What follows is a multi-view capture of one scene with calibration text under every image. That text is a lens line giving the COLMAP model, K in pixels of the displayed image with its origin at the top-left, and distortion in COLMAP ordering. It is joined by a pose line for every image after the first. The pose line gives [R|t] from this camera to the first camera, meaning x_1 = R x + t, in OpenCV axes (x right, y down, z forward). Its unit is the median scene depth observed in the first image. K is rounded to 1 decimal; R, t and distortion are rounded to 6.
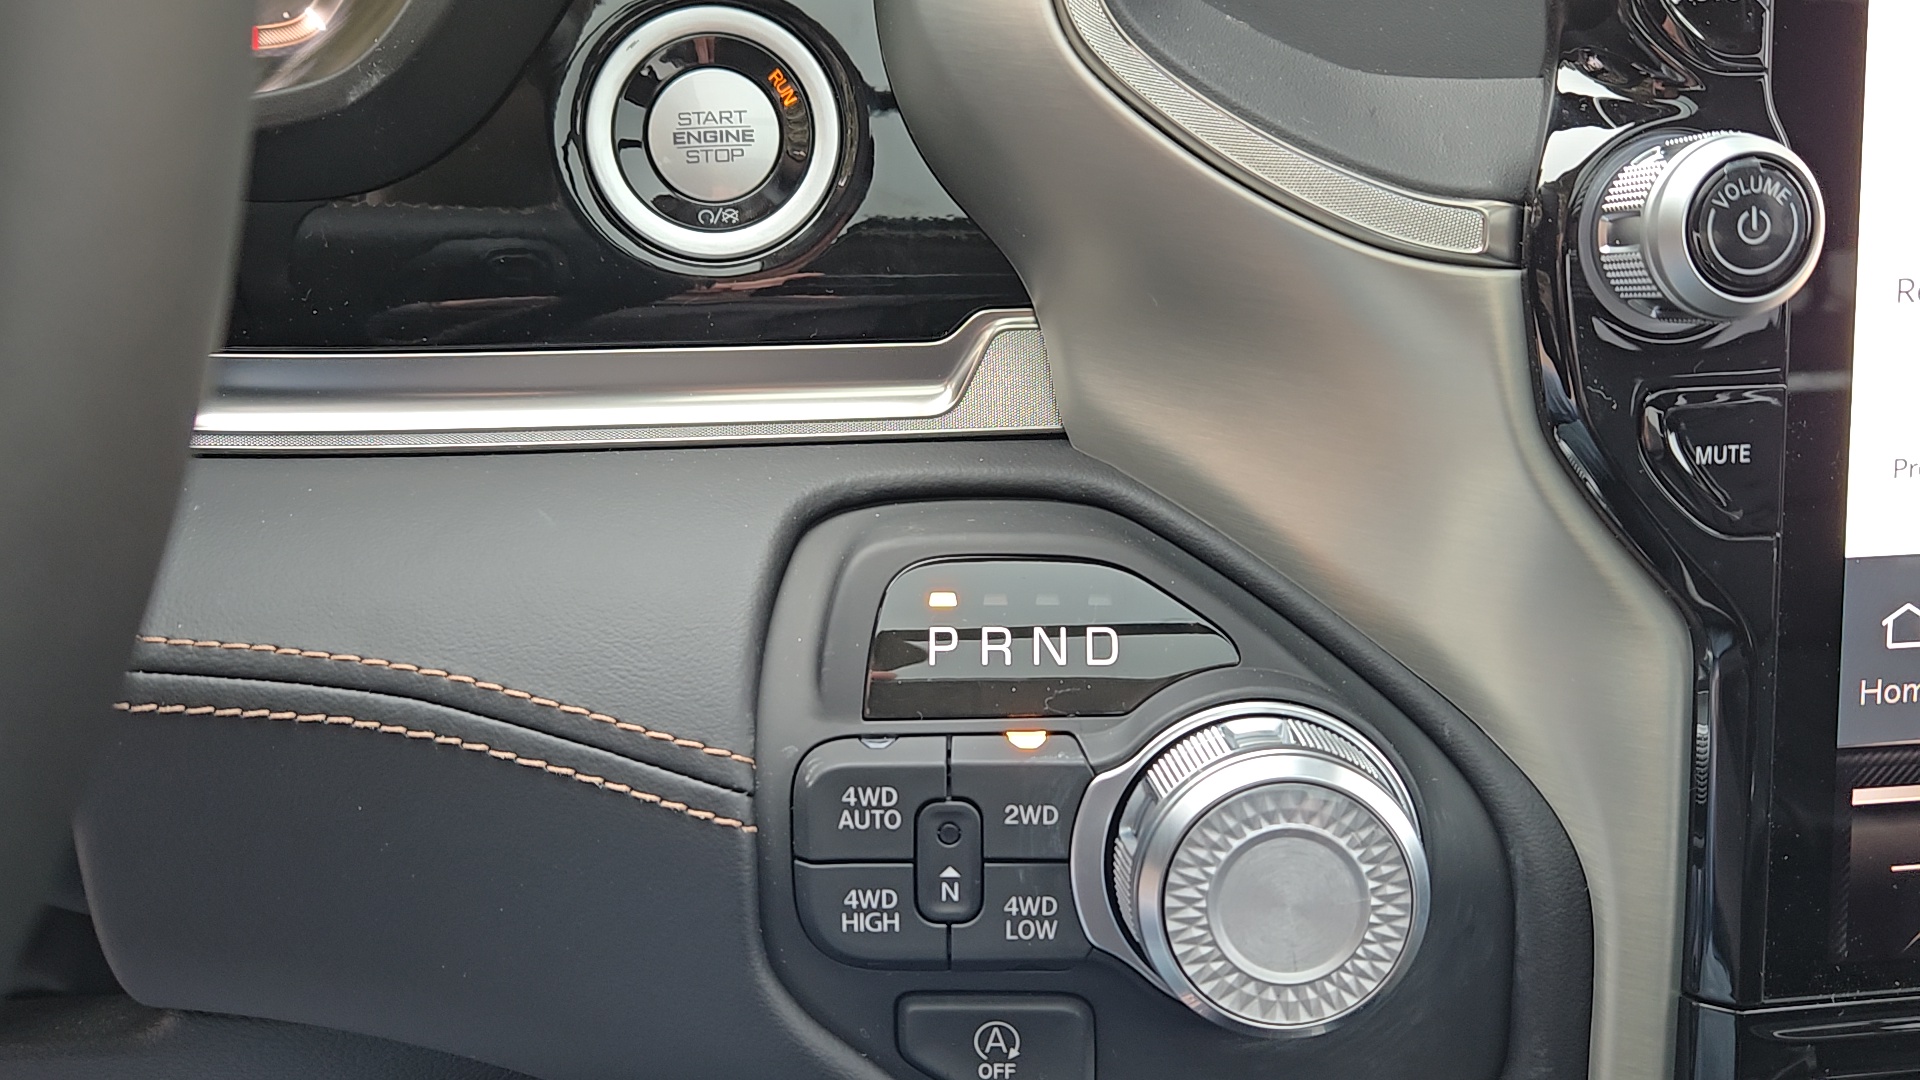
lens RADIAL K [[1584.5, 0, 956.1], [0, 1584.5, 536.6], [0, 0, 1]] dist [0.015039, -0.005894]
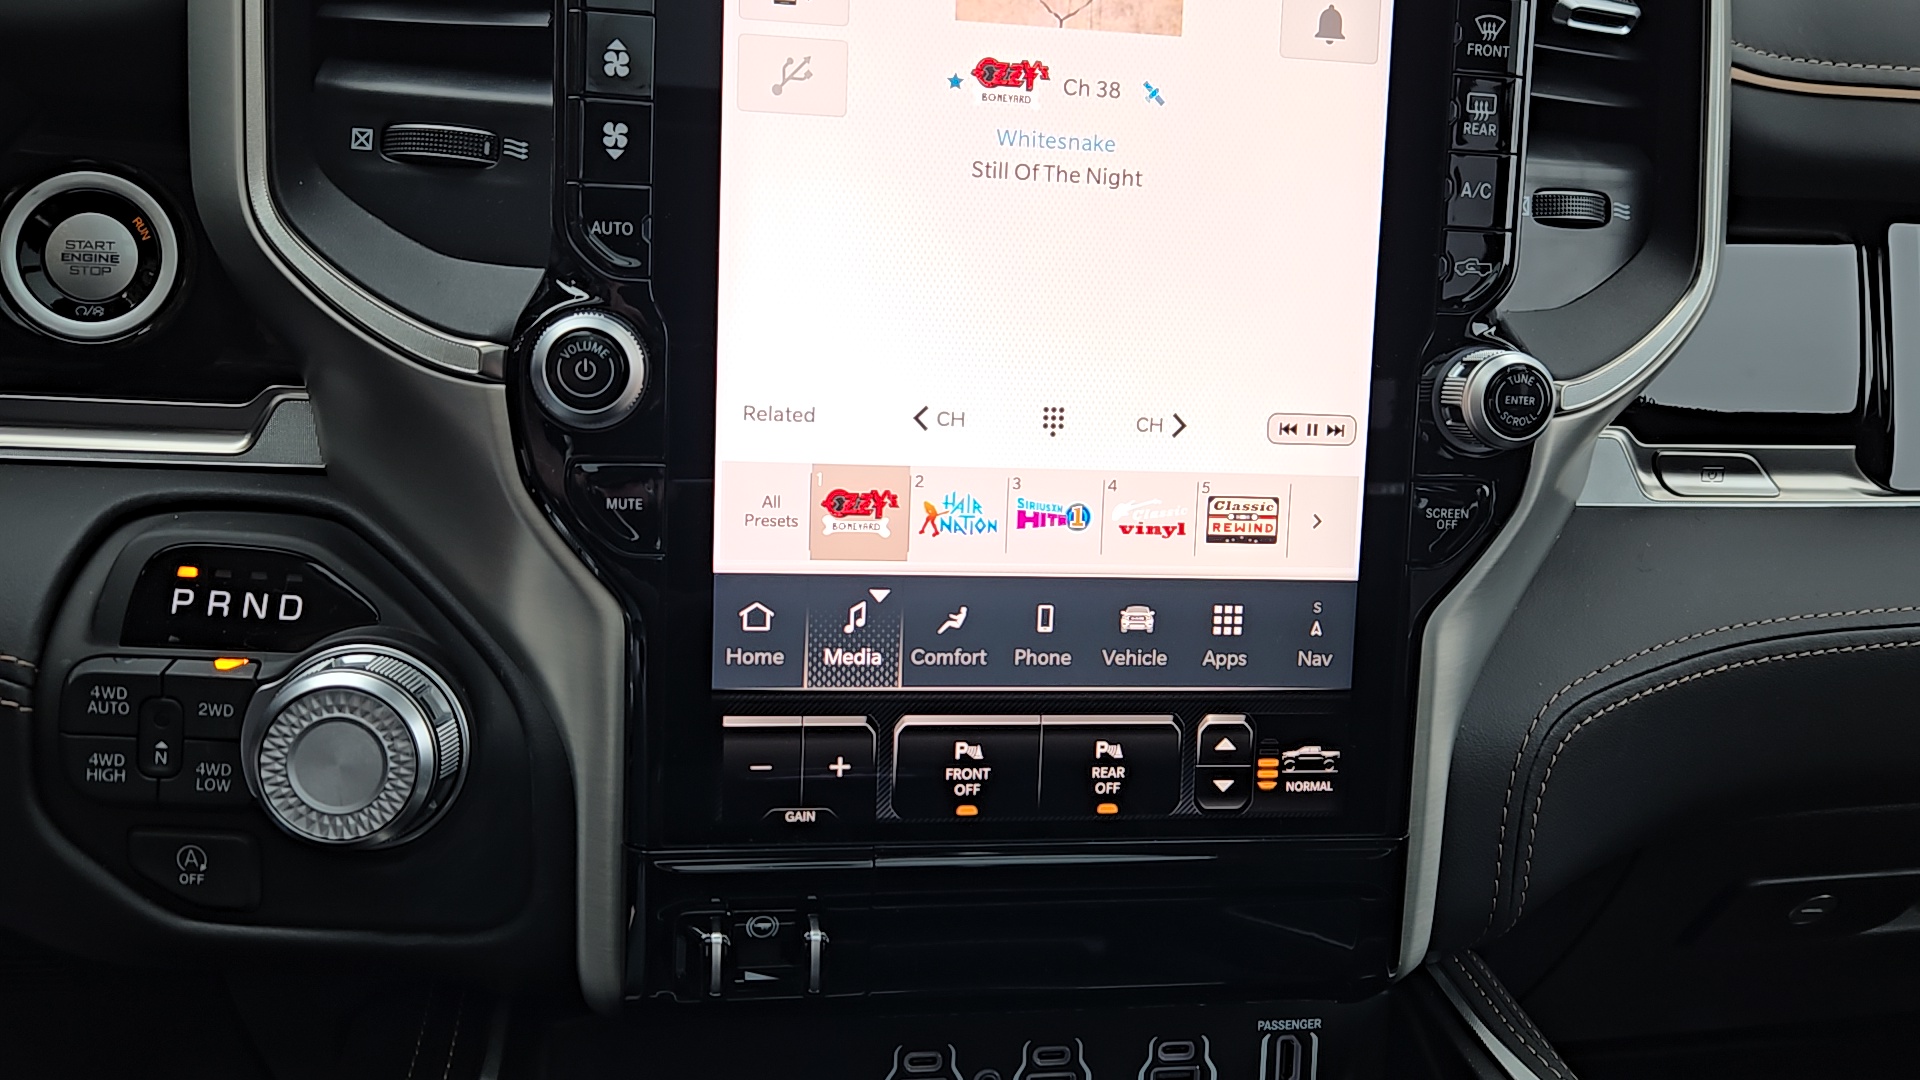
lens RADIAL K [[1584.5, 0, 946.7], [0, 1584.5, 542.3], [0, 0, 1]] dist [0.015039, -0.005894]
pose [[0.996050, 0.060365, 0.065118, 0.660619], [-0.057698, 0.997446, -0.042096, 0.035936], [-0.067492, 0.038173, 0.996989, -0.621759]]
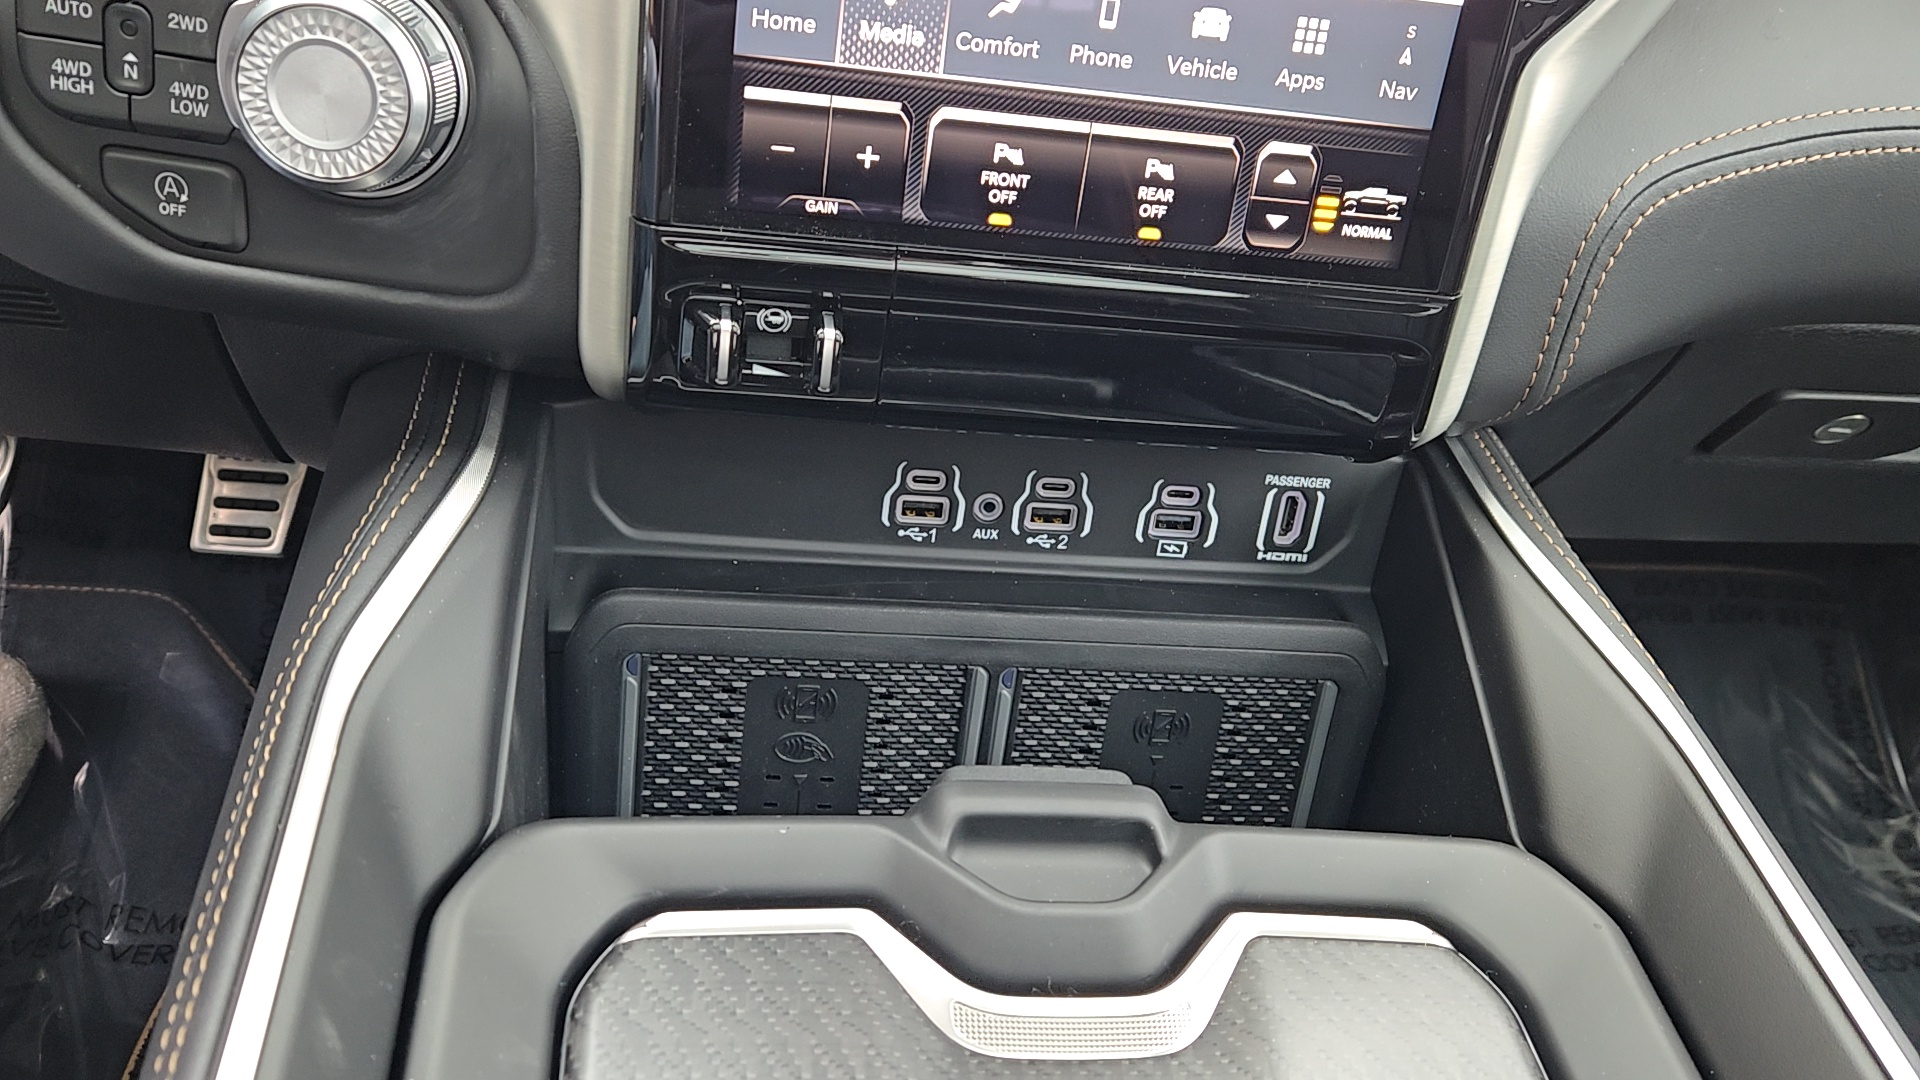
lens RADIAL K [[1584.5, 0, 941.0], [0, 1584.5, 521.7], [0, 0, 1]] dist [0.015039, -0.005894]
pose [[0.987395, 0.132362, 0.086785, 0.654858], [-0.150863, 0.952896, 0.263116, 0.126365], [-0.047871, -0.272892, 0.960853, -0.522899]]
